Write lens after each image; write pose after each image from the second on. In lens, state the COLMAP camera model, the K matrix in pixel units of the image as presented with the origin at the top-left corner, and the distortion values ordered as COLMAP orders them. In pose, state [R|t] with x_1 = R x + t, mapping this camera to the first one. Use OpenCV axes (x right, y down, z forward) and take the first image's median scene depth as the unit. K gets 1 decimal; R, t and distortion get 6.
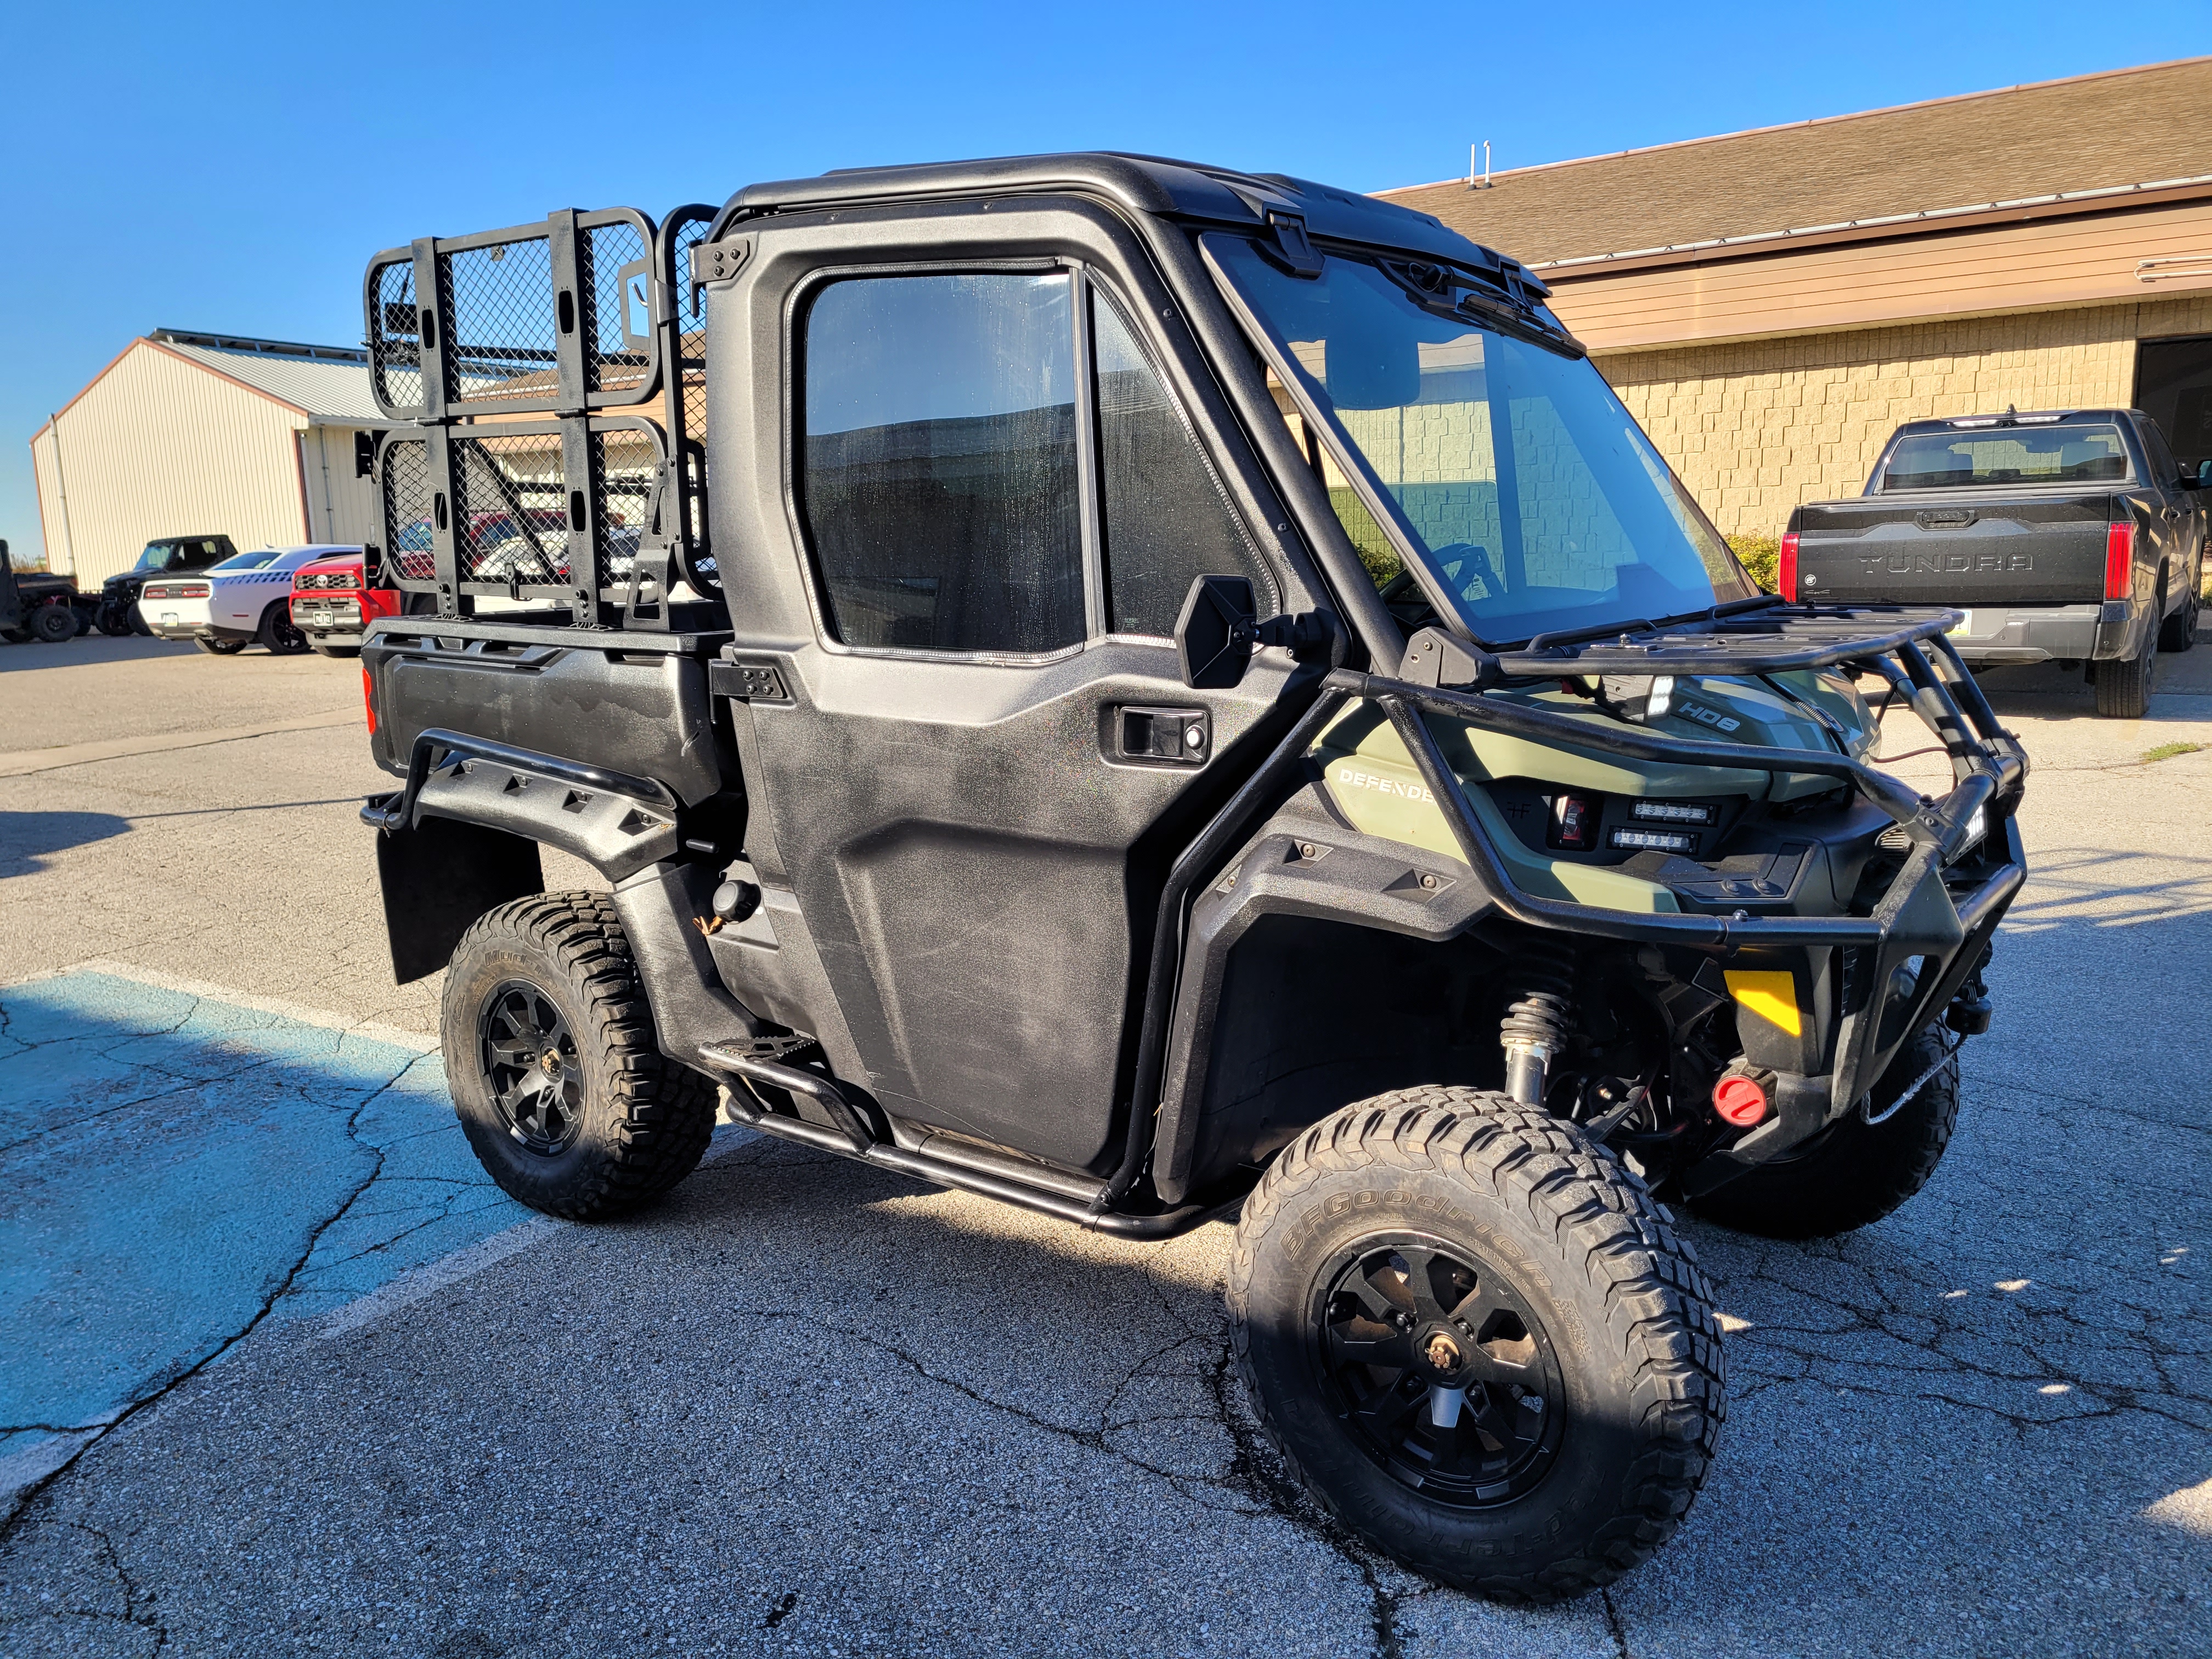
lens RADIAL K [[1631.6, 0, 1106.0], [0, 1631.6, 829.5], [0, 0, 1]] dist [0.042491, -0.003724]
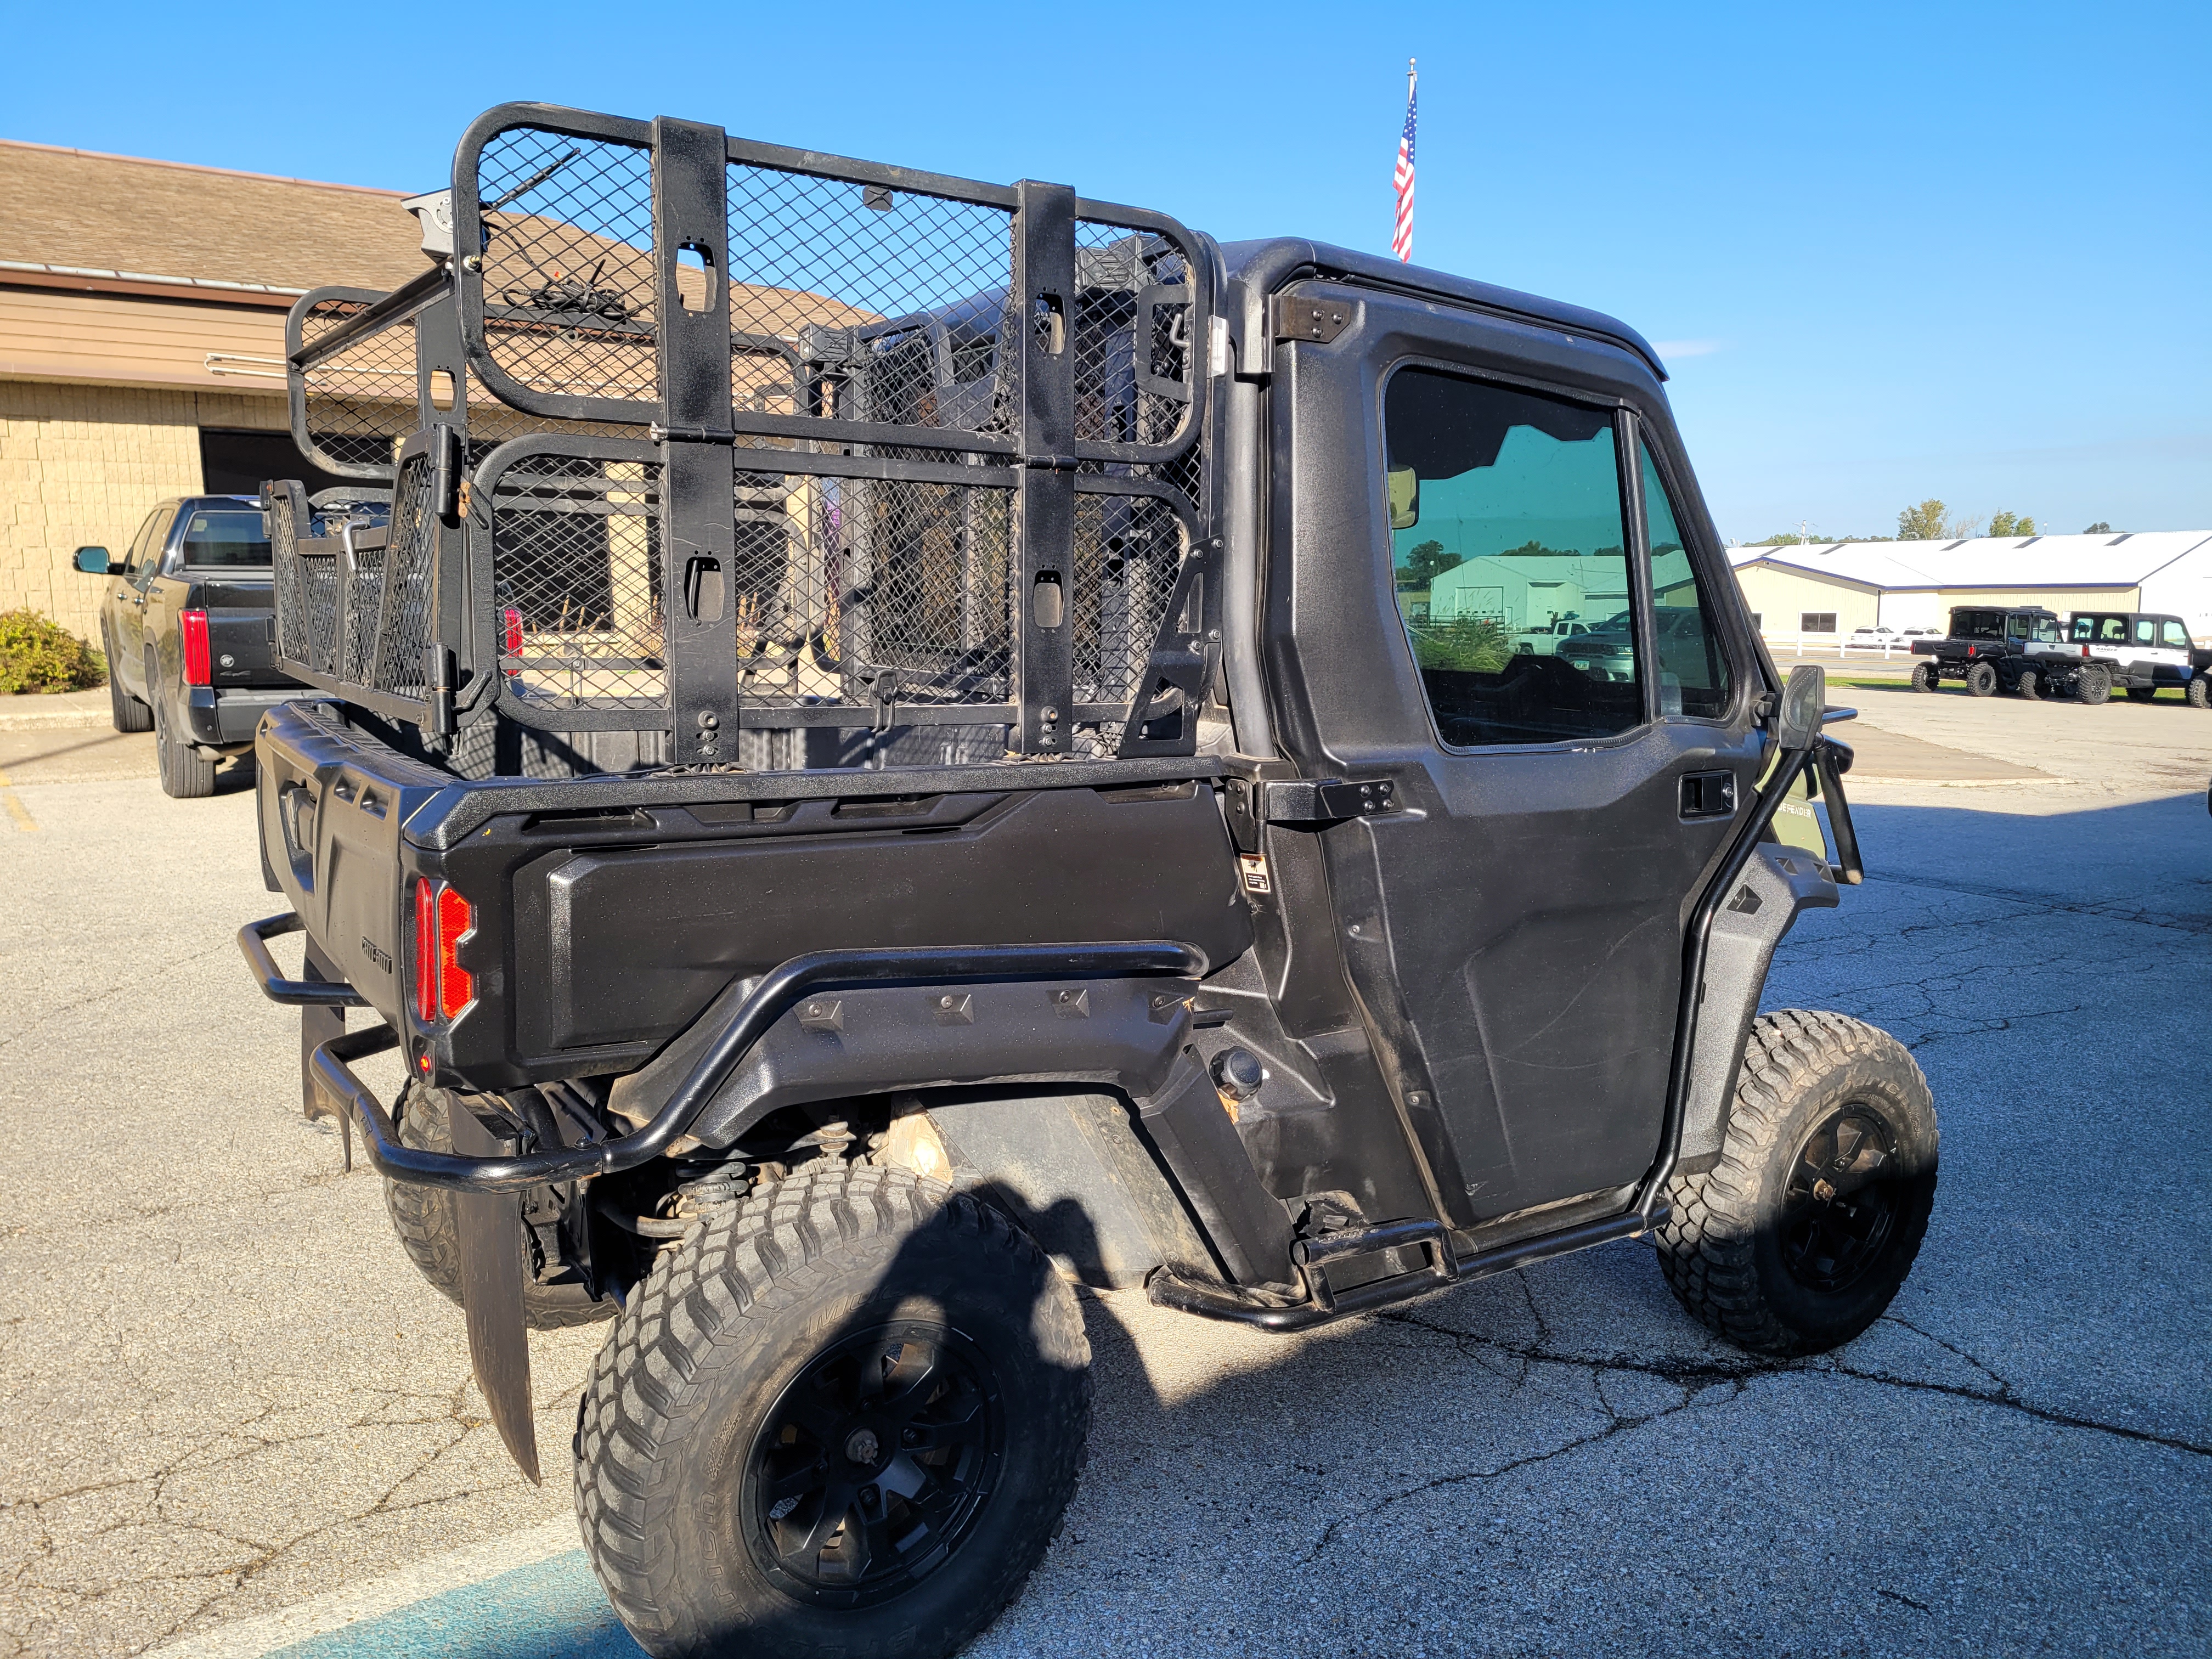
lens RADIAL K [[1631.6, 0, 1106.0], [0, 1631.6, 829.5], [0, 0, 1]] dist [0.042491, -0.003724]
pose [[0.362912, -0.119738, 0.924098, -0.133692], [0.159860, 0.985007, 0.064850, -0.019054], [-0.918009, 0.124191, 0.376612, 0.099774]]
